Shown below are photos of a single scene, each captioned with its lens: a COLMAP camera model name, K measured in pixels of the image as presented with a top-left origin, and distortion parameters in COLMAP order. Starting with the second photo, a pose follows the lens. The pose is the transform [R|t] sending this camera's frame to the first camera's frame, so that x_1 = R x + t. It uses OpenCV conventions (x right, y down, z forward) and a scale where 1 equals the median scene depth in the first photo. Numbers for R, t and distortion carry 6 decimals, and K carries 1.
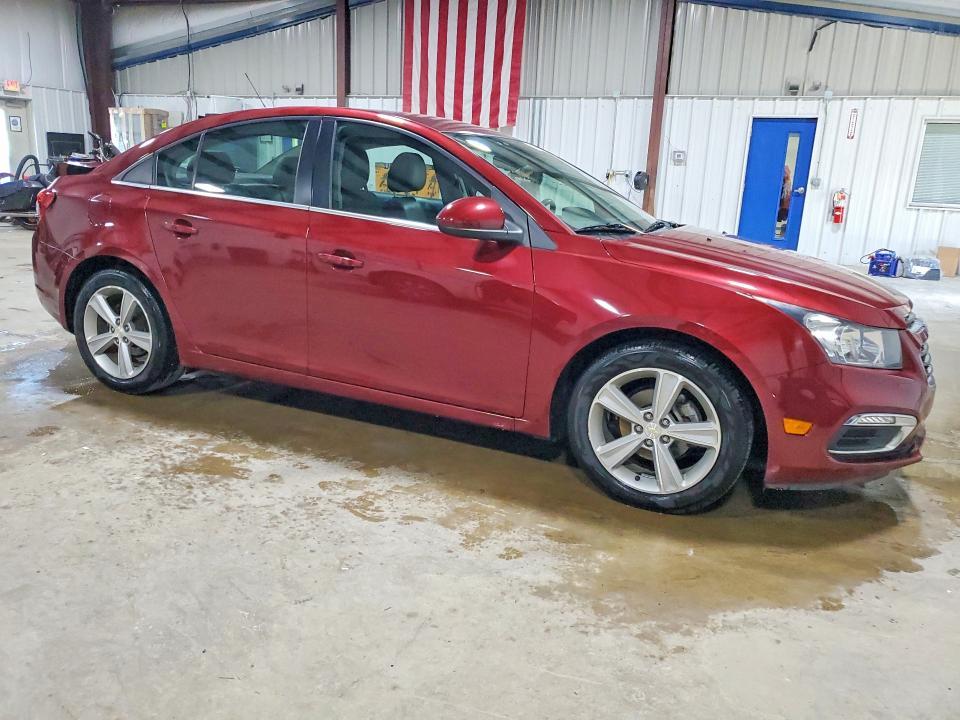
lens RADIAL K [[754.1, 0, 479.4], [0, 754.1, 364.3], [0, 0, 1]] dist [0.015549, -0.008924]
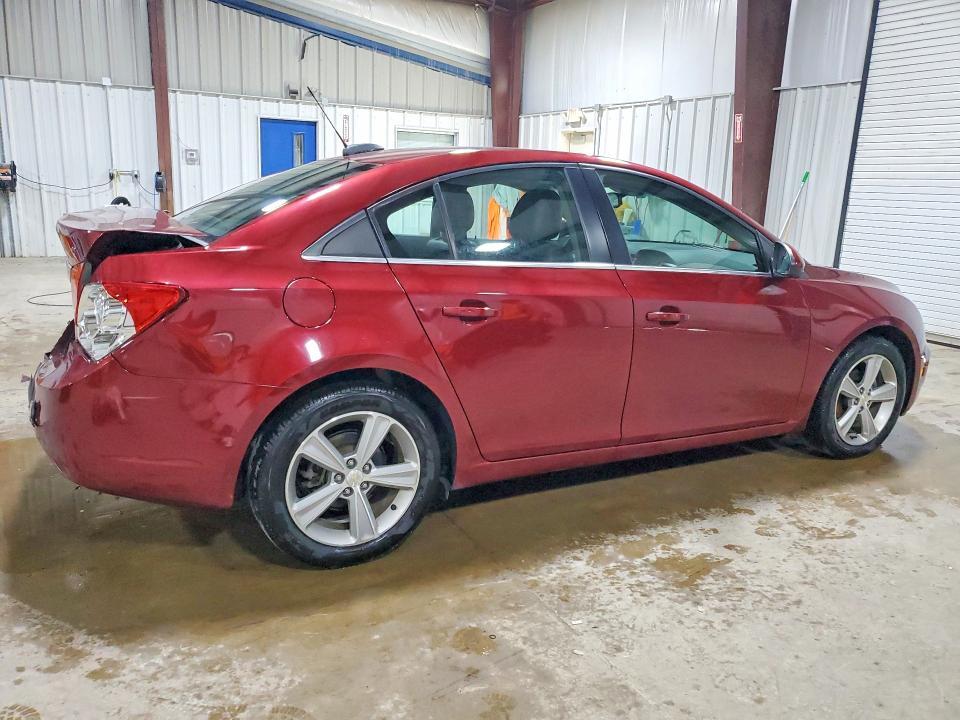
lens RADIAL K [[754.1, 0, 478.8], [0, 754.1, 354.6], [0, 0, 1]] dist [0.015549, -0.008924]
pose [[0.600351, -0.200666, 0.774153, -0.999769], [0.190290, 0.976050, 0.105431, -0.219366], [-0.776768, 0.084018, 0.624157, 0.538282]]
